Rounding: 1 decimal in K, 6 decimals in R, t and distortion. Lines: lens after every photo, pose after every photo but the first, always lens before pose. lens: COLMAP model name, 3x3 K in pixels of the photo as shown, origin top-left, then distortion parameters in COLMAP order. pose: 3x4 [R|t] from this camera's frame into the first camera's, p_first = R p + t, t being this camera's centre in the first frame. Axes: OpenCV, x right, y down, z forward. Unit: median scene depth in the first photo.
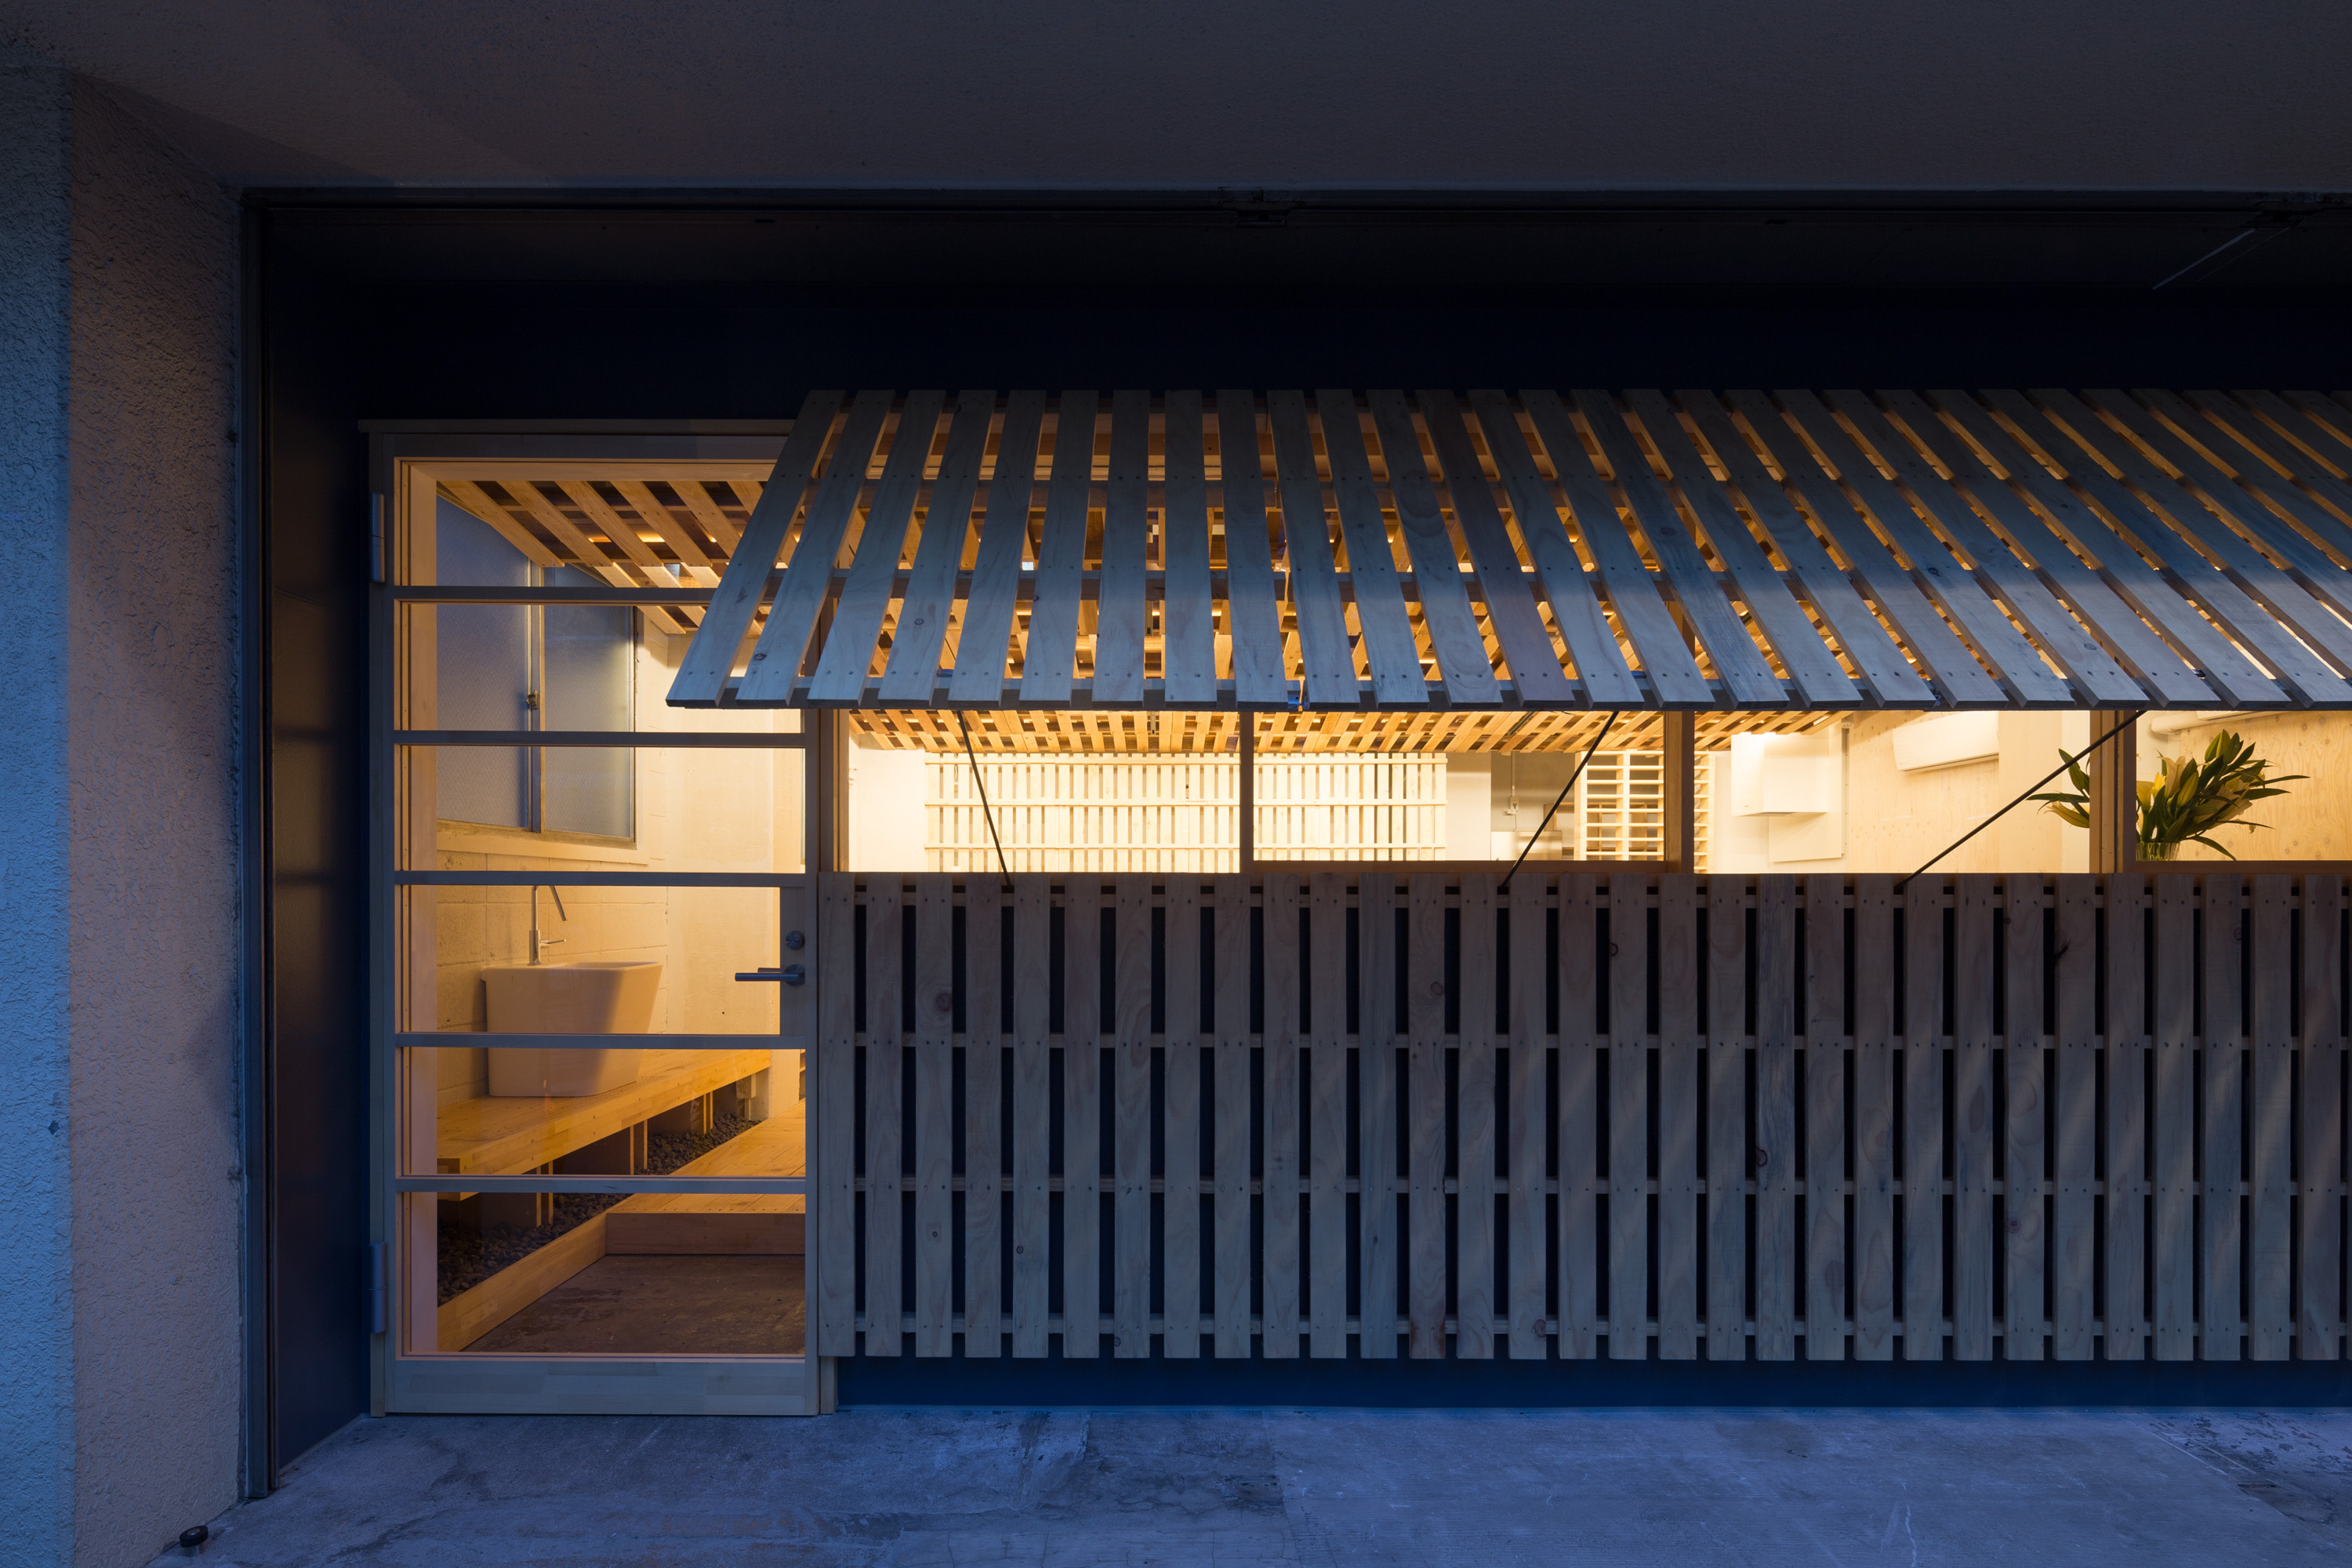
lens RADIAL K [[1135.2, 0, 1162.6], [0, 1135.2, 901.3], [0, 0, 1]] dist [0.004823, -0.006731]
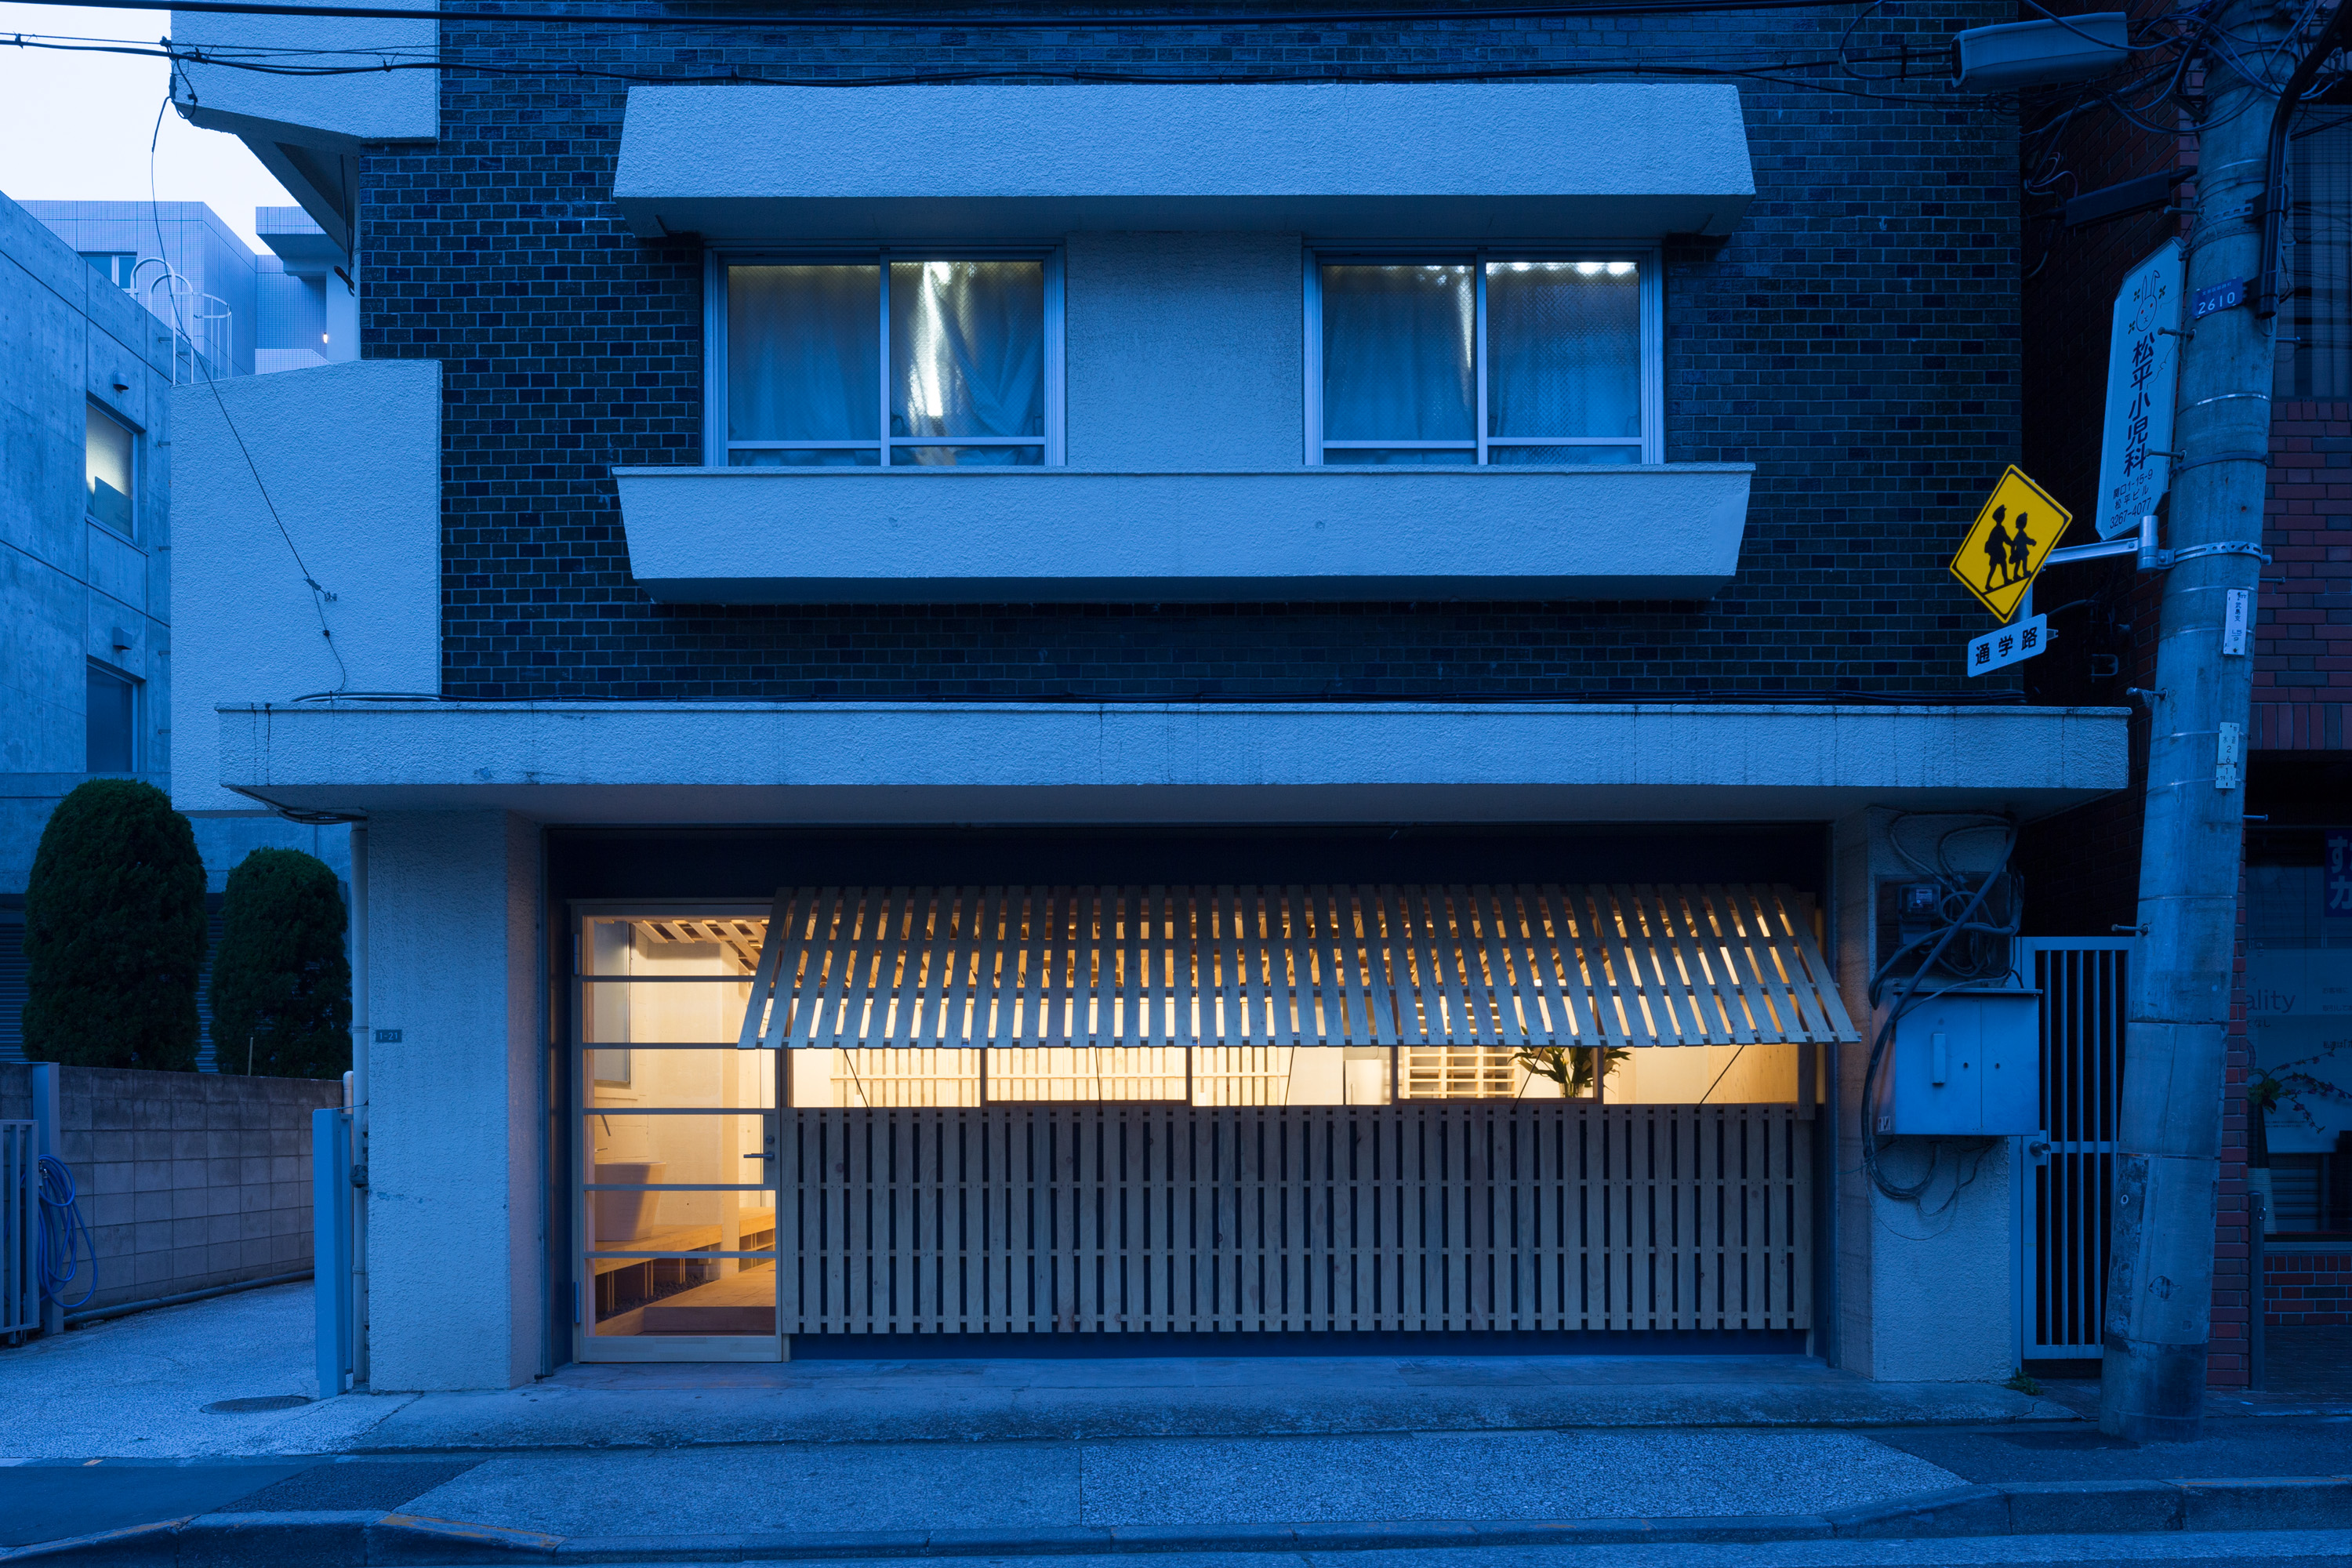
lens RADIAL K [[1622.9, 0, 1172.1], [0, 1622.9, 1115.9], [0, 0, 1]] dist [-0.004890, 0.000084]
pose [[0.999979, -0.006401, 0.000781, 0.433118], [0.006409, 0.999932, -0.009719, 0.024438], [-0.000719, 0.009724, 0.999952, -2.064445]]
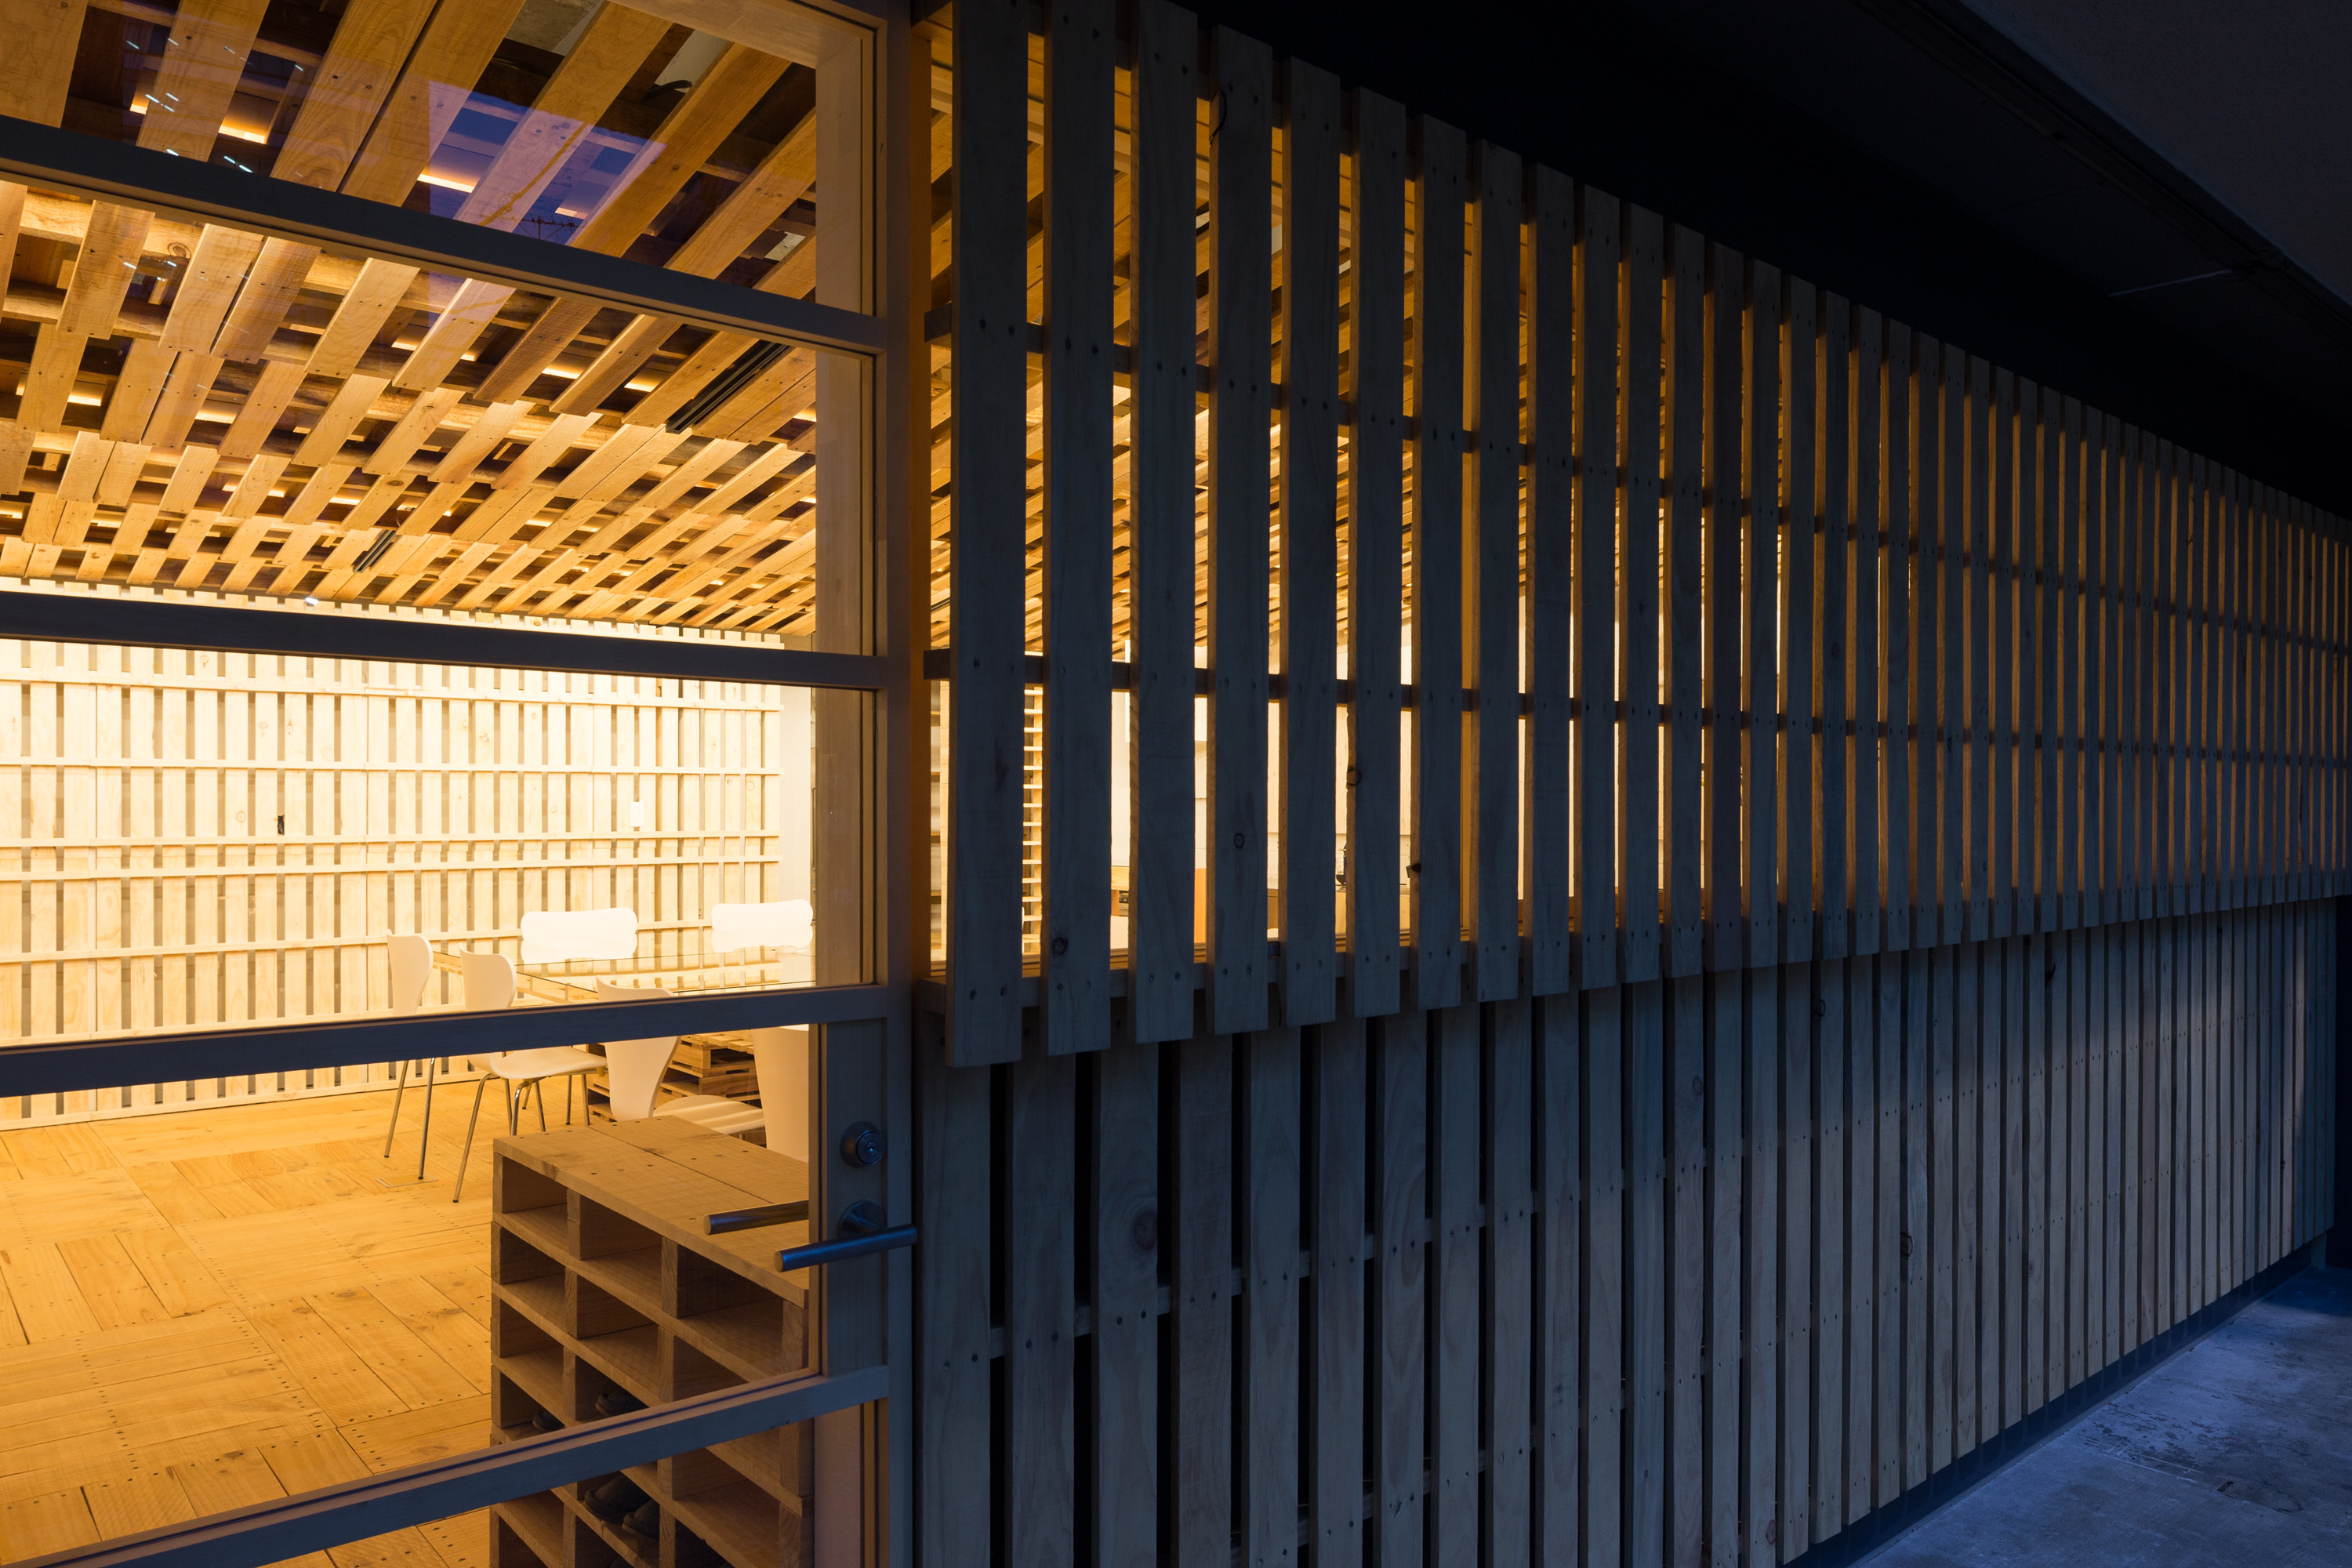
lens RADIAL K [[1572.8, 0, 1143.4], [0, 1572.8, 802.2], [0, 0, 1]] dist [-0.009582, -0.000139]
pose [[0.764320, 0.000486, 0.644837, -0.626469], [0.001796, 0.999994, -0.002883, -0.092521], [-0.644835, 0.003361, 0.764315, 0.485905]]
